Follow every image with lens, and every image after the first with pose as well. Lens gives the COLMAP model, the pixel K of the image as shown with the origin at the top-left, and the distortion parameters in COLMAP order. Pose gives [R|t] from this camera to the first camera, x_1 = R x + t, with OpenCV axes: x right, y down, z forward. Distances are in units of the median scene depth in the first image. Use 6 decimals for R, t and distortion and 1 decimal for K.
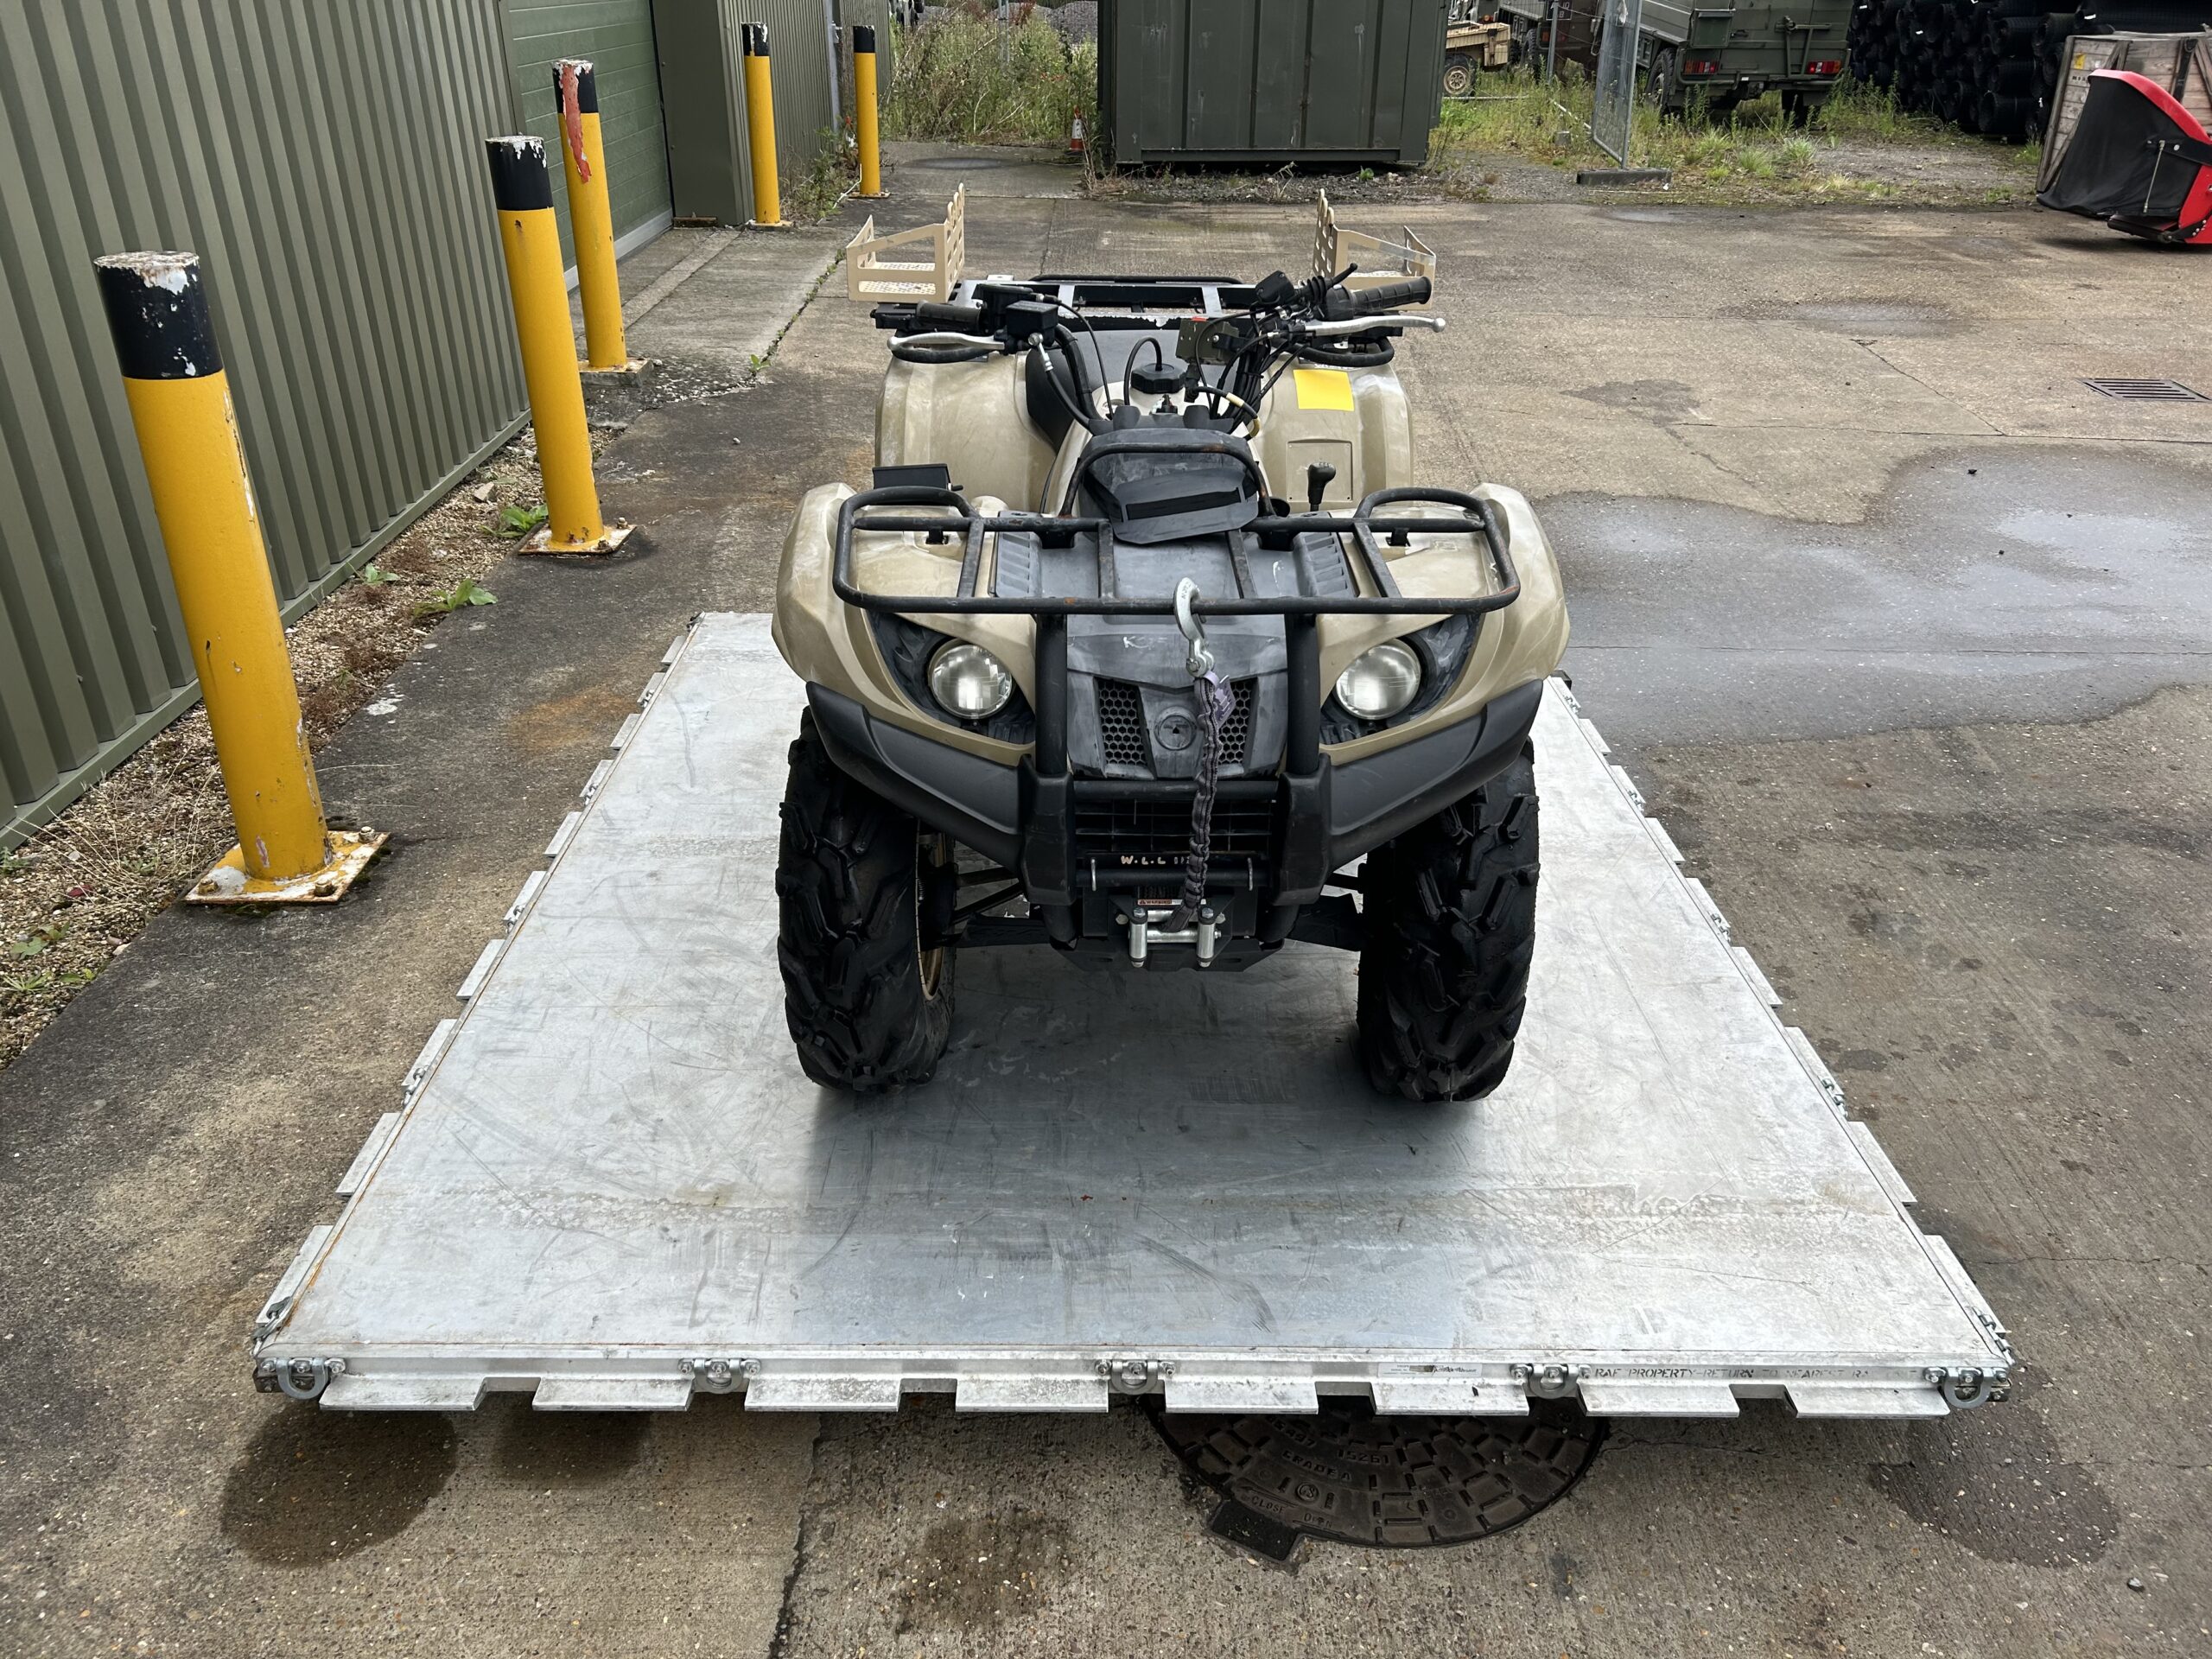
lens RADIAL K [[1658.5, 0, 1081.1], [0, 1658.5, 841.5], [0, 0, 1]] dist [0.046842, -0.046161]
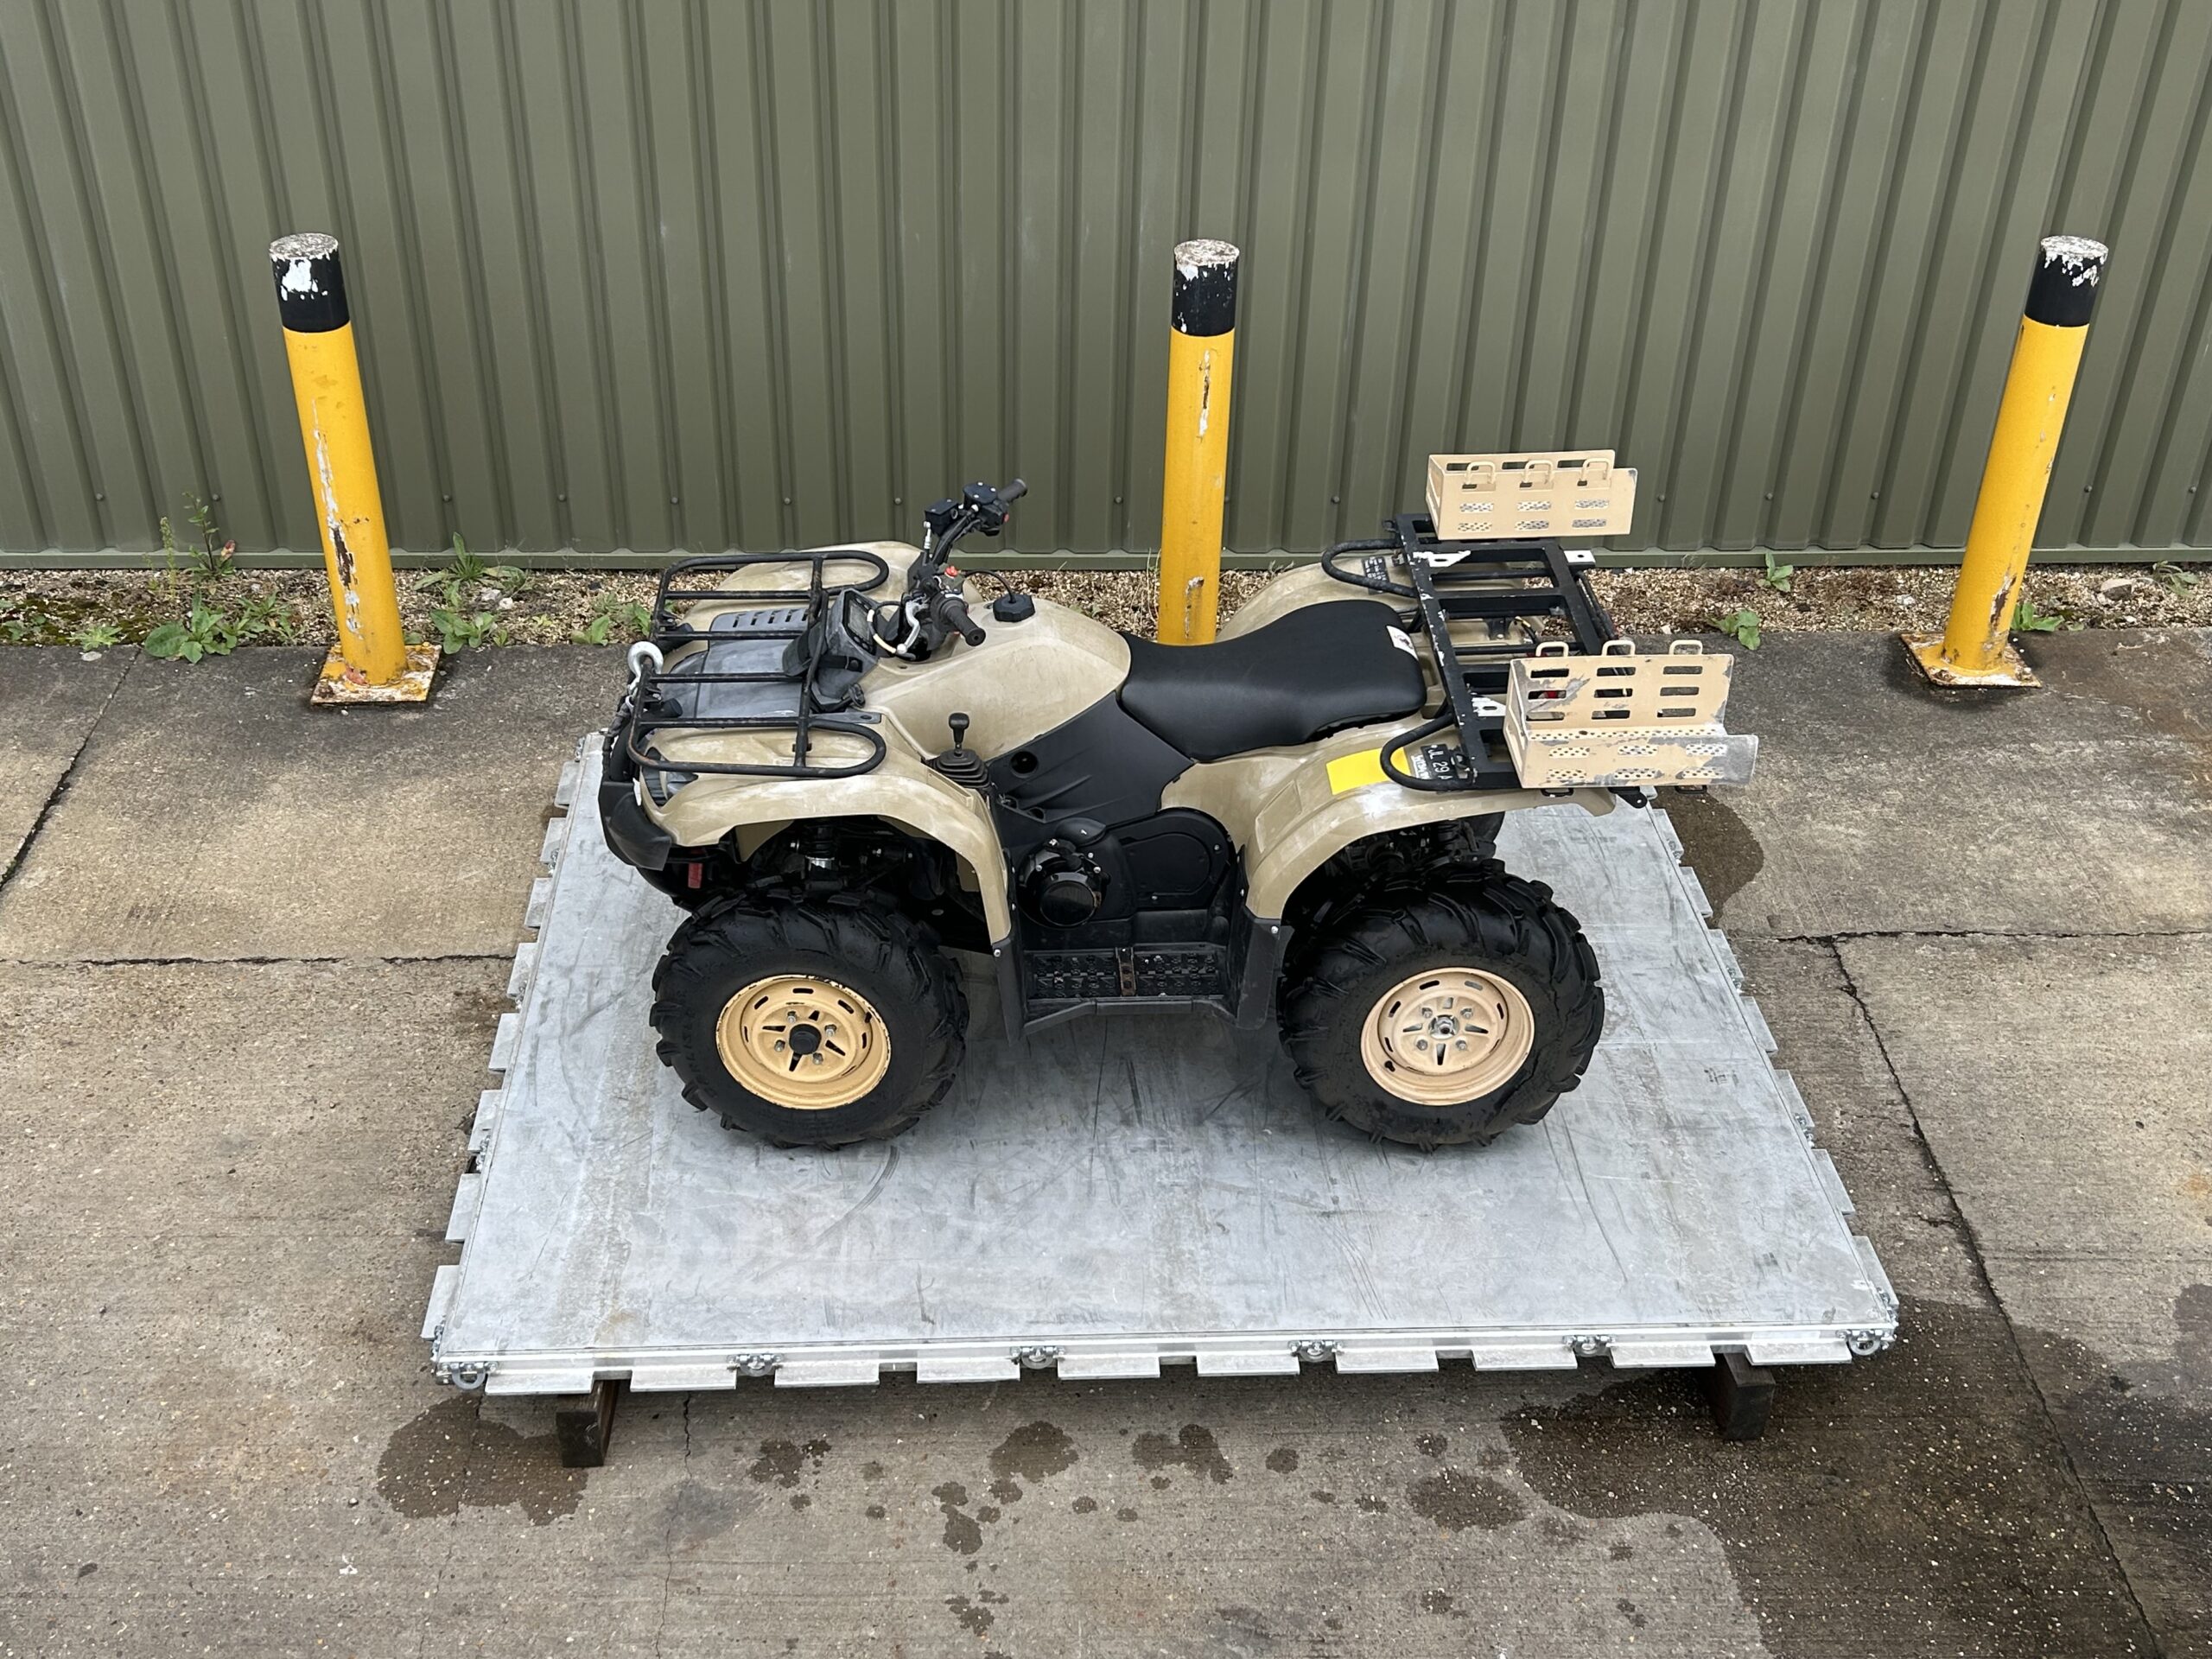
lens RADIAL K [[2358.8, 0, 1097.6], [0, 2358.8, 829.1], [0, 0, 1]] dist [0.145463, -0.379516]
pose [[0.055250, 0.546915, -0.835363, 1.241822], [-0.485379, 0.745845, 0.456204, -0.754695], [0.872556, 0.380262, 0.306669, 0.414646]]
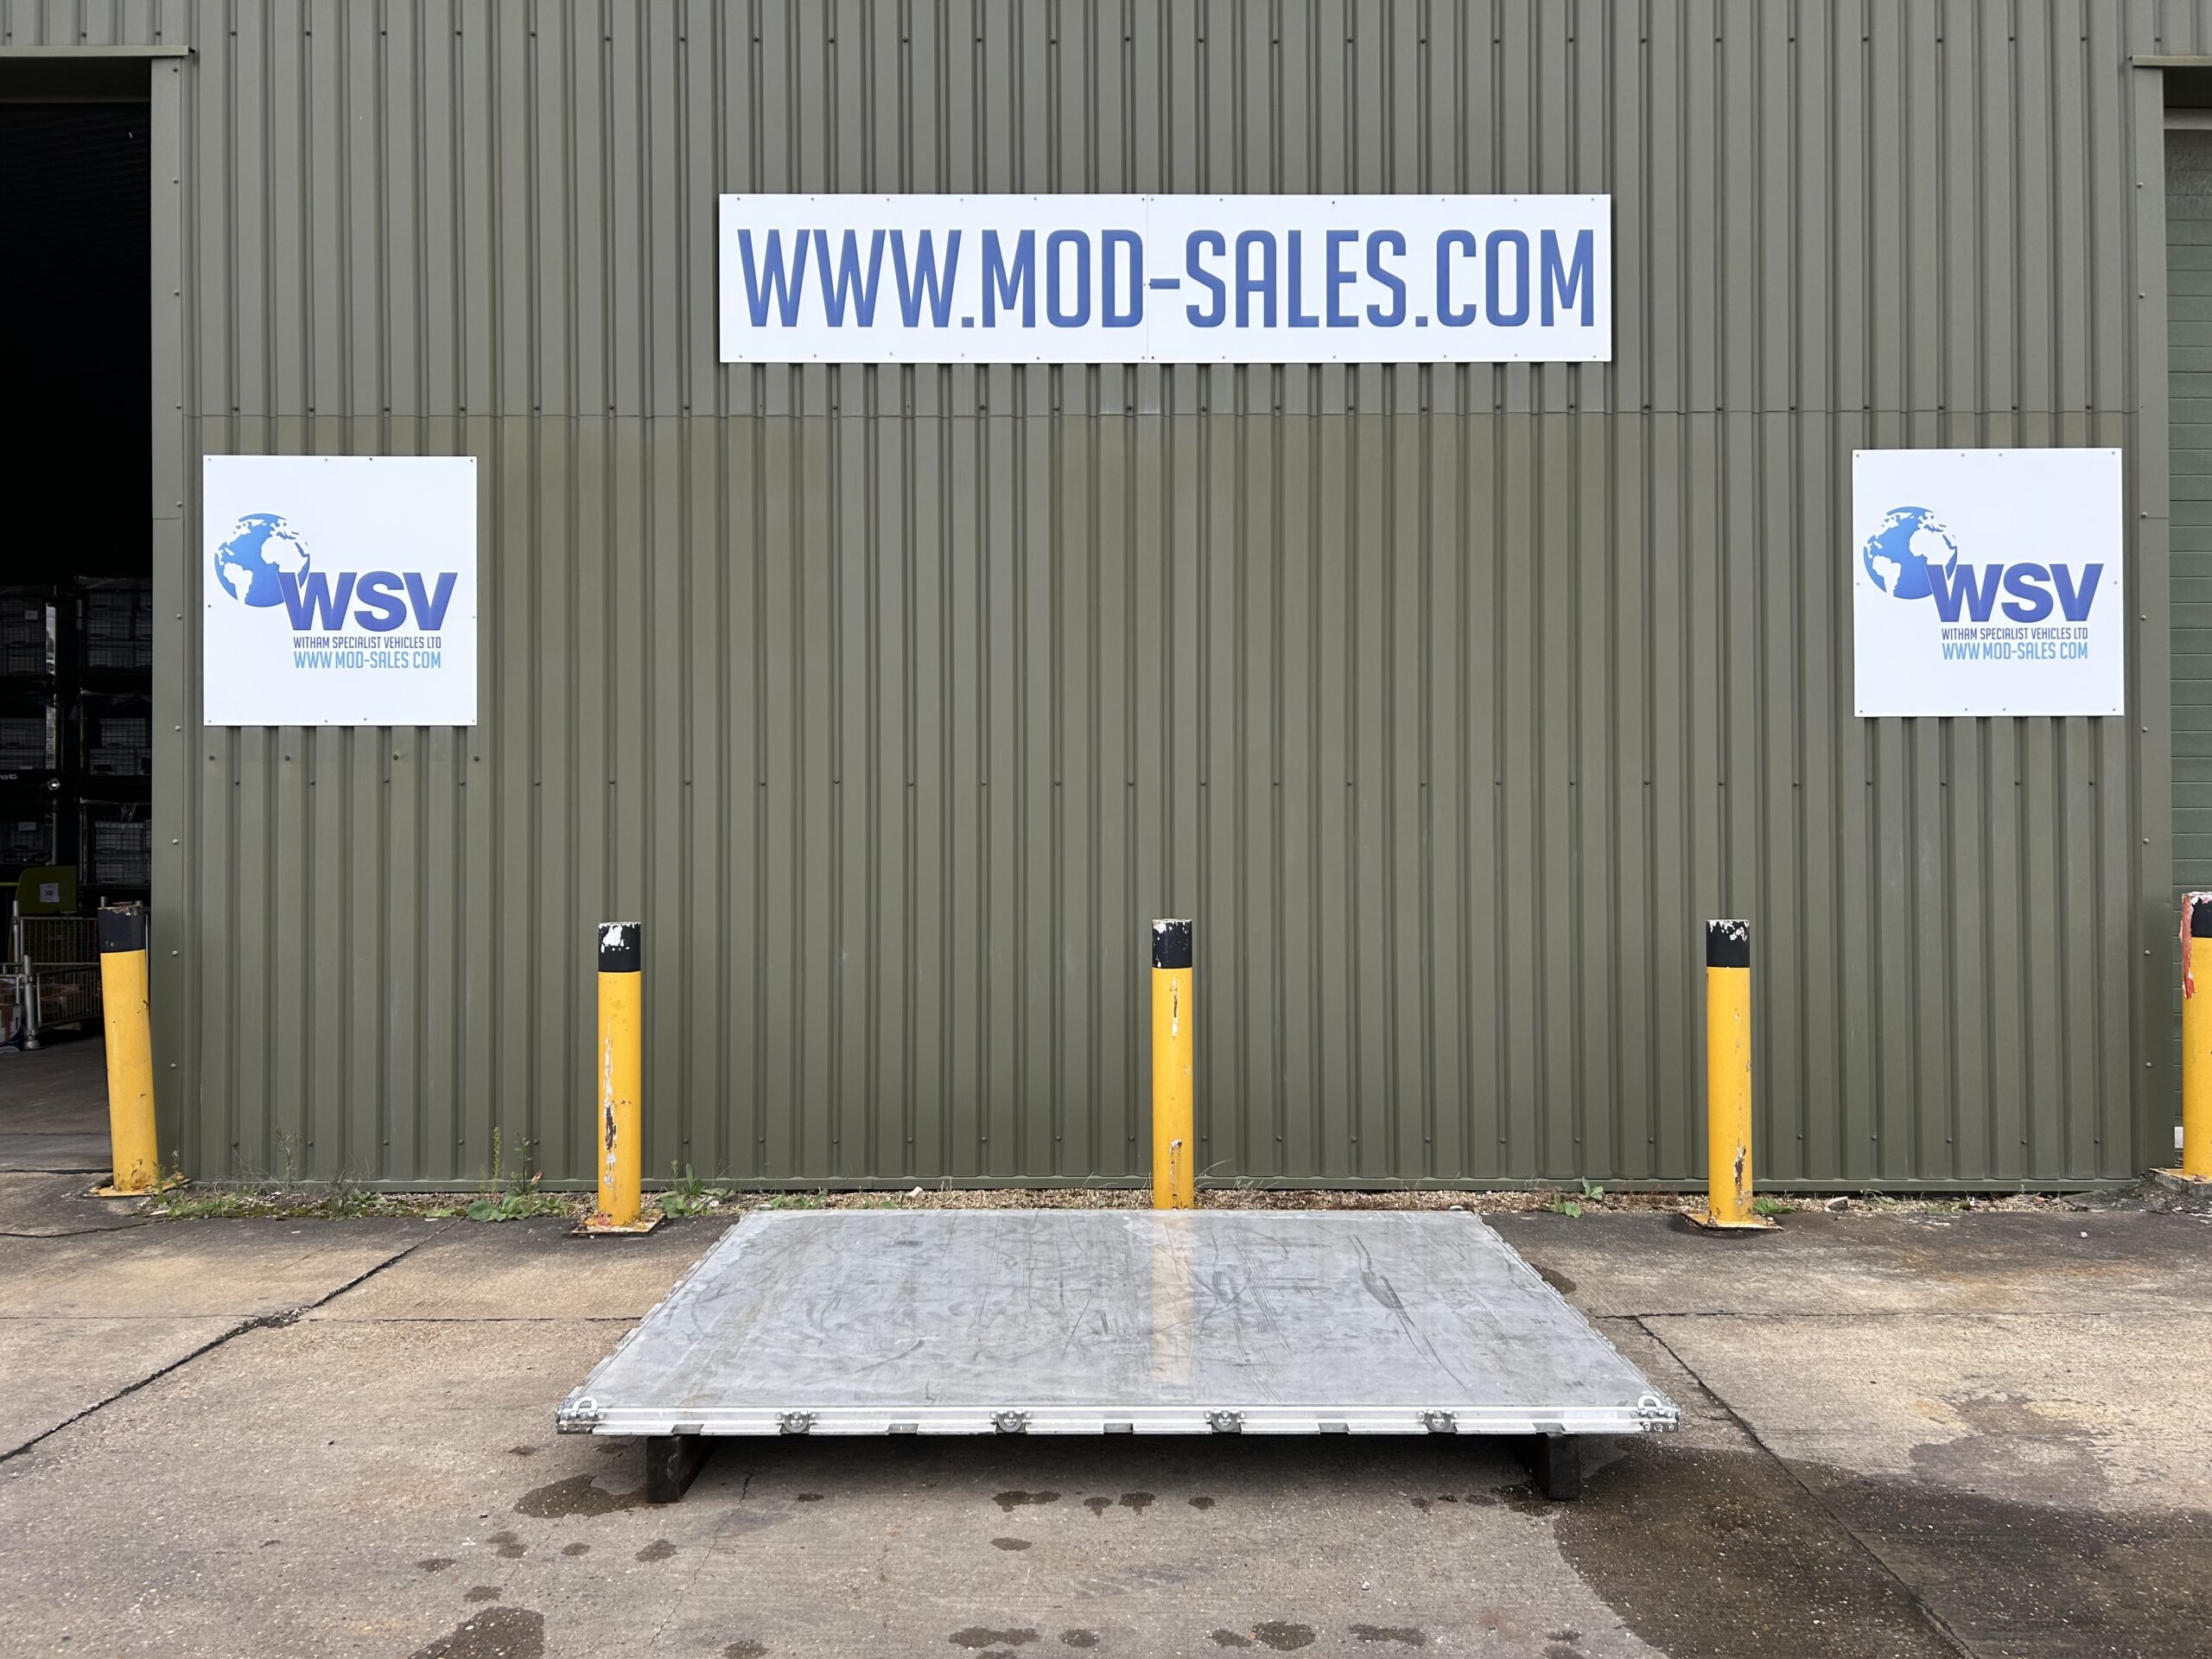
lens RADIAL K [[1663.0, 0, 1106.0], [0, 1663.0, 829.5], [0, 0, 1]] dist [0.038392, -0.035548]
pose [[0.006035, -0.017291, -0.999832, 1.521465], [-0.464524, 0.885375, -0.018115, -0.325963], [0.885540, 0.464555, -0.002689, 0.752388]]
